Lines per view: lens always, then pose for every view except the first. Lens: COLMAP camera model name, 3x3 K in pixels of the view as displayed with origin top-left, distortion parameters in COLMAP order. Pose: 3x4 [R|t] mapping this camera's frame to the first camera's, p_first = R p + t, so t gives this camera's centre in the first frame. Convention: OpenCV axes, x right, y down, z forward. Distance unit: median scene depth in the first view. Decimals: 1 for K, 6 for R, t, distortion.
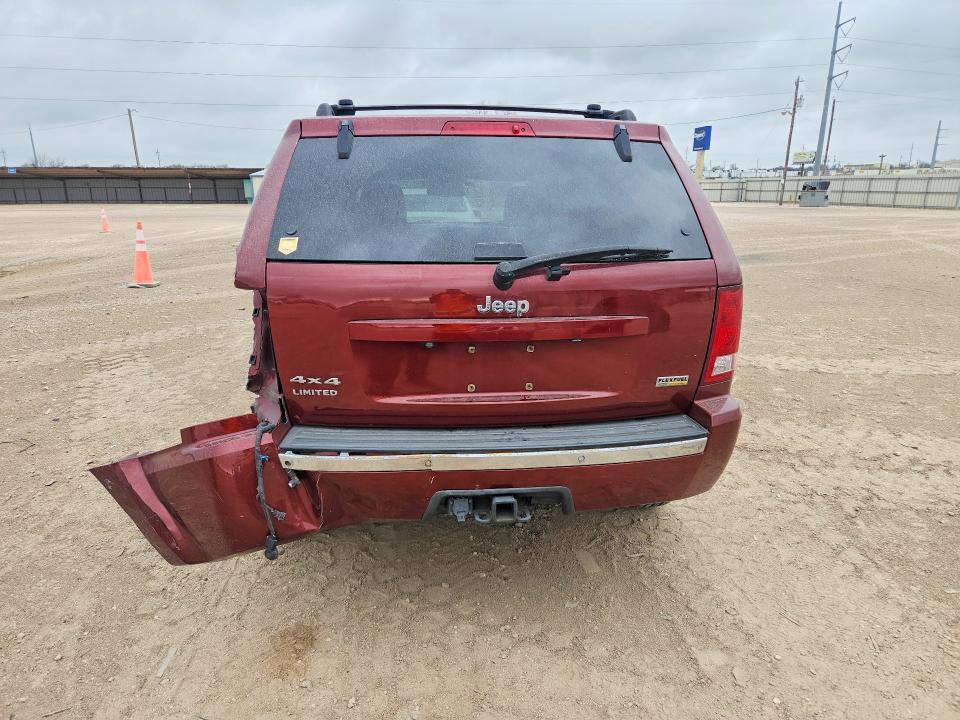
lens RADIAL K [[697.0, 0, 478.2], [0, 697.0, 361.8], [0, 0, 1]] dist [0.039802, -0.024591]
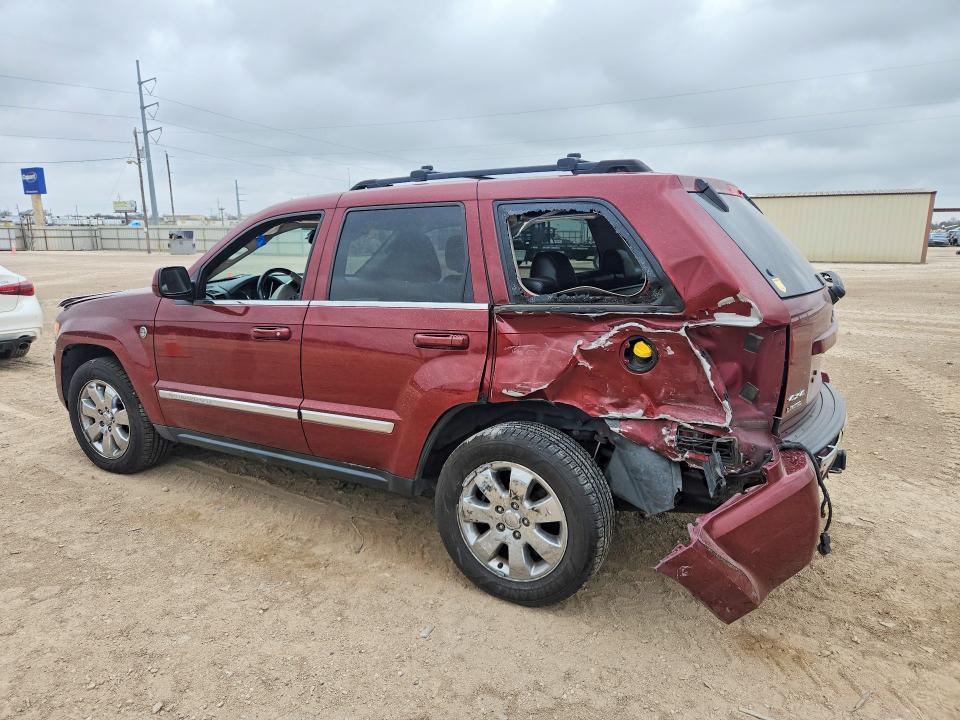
lens RADIAL K [[697.0, 0, 477.0], [0, 697.0, 359.8], [0, 0, 1]] dist [0.039802, -0.024591]
pose [[0.548783, -0.147304, 0.822885, -0.154599], [0.202028, 0.978545, 0.040435, -0.020564], [-0.811186, 0.144056, 0.566768, 0.075944]]
